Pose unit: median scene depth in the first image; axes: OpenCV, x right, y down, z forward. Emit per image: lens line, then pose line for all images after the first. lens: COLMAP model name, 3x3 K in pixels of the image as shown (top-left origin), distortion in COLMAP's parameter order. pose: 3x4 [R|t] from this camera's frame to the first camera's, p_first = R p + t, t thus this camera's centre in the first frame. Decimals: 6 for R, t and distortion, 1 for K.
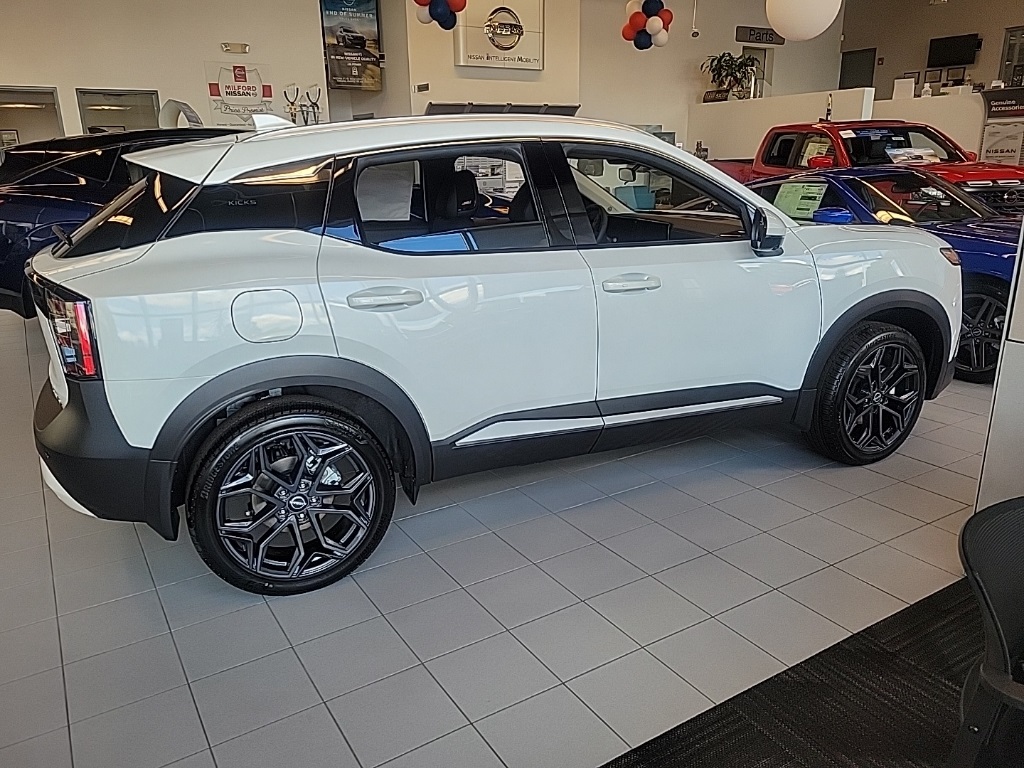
lens RADIAL K [[772.1, 0, 507.6], [0, 772.1, 380.6], [0, 0, 1]] dist [0.058514, -0.044289]
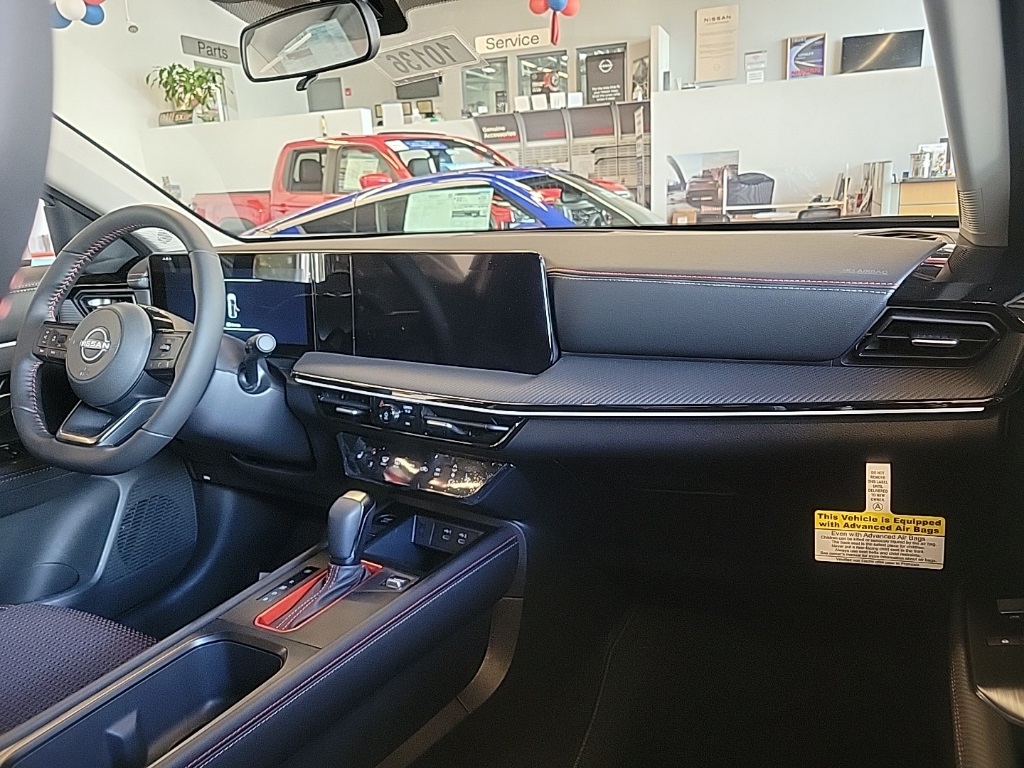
lens RADIAL K [[778.0, 0, 517.4], [0, 778.0, 389.0], [0, 0, 1]] dist [0.033831, -0.007660]
pose [[0.780748, -0.178815, 0.598714, 0.017498], [0.210351, 0.977467, 0.017630, -0.049545], [-0.588375, 0.112176, 0.800769, 0.242251]]
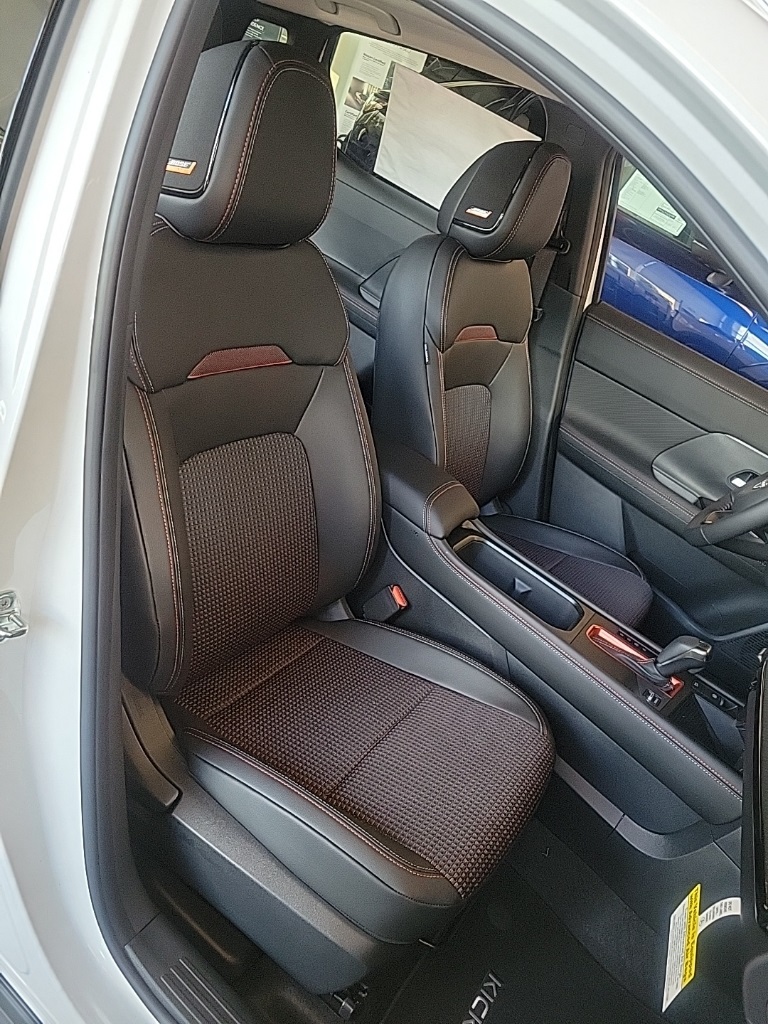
lens RADIAL K [[766.0, 0, 384.0], [0, 766.0, 512.0], [0, 0, 1]] dist [0.042467, -0.009480]
pose [[0.503786, 0.606581, -0.615027, 0.075814], [-0.571586, 0.767905, 0.289157, -0.059081], [0.647680, 0.205867, 0.733573, 0.214947]]
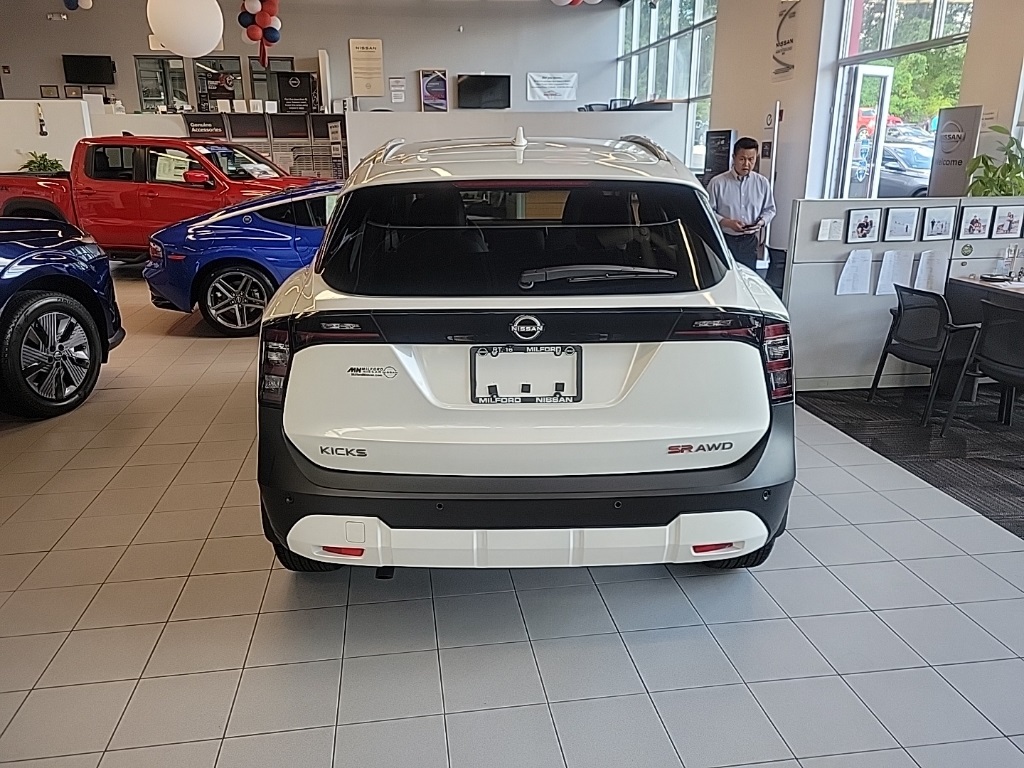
lens RADIAL K [[766.0, 0, 508.8], [0, 766.0, 381.9], [0, 0, 1]] dist [0.042467, -0.009480]
pose [[0.394176, -0.246876, 0.885256, -0.284174], [0.258721, 0.954097, 0.150874, -0.048015], [-0.881866, 0.169564, 0.439954, 0.163958]]
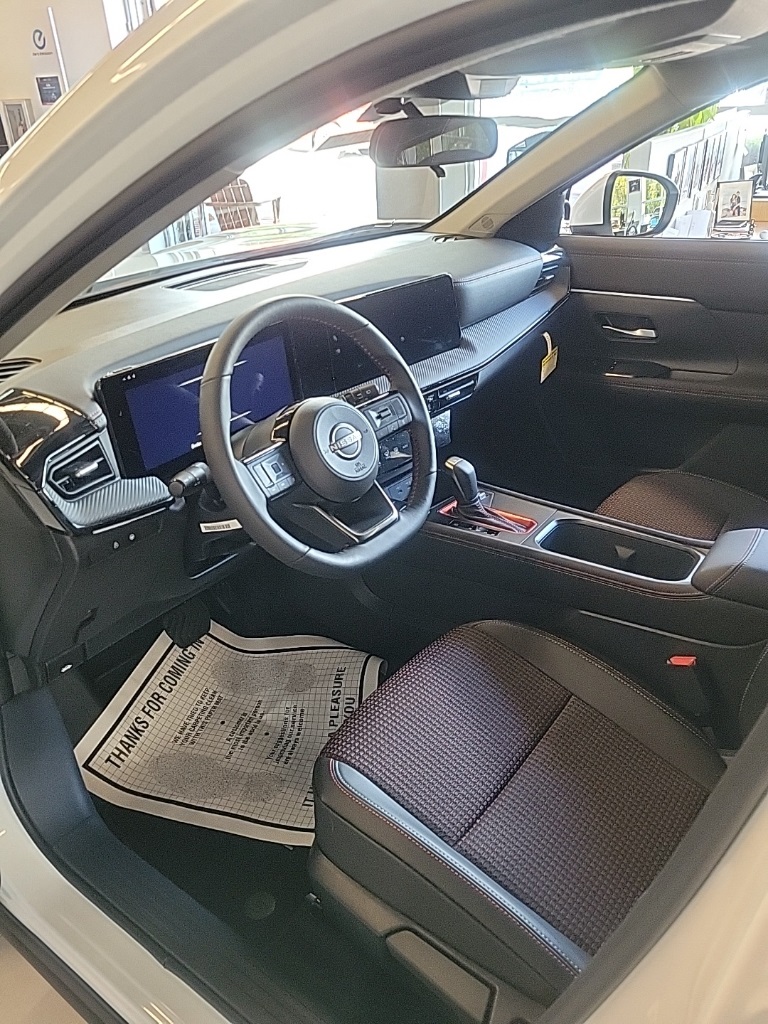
lens RADIAL K [[772.1, 0, 382.8], [0, 772.1, 497.6], [0, 0, 1]] dist [0.058514, -0.044289]
pose [[-0.499705, -0.363666, 0.786156, -0.031806], [0.286623, 0.787046, 0.546265, -0.097572], [-0.817399, 0.498302, -0.289056, 0.350446]]
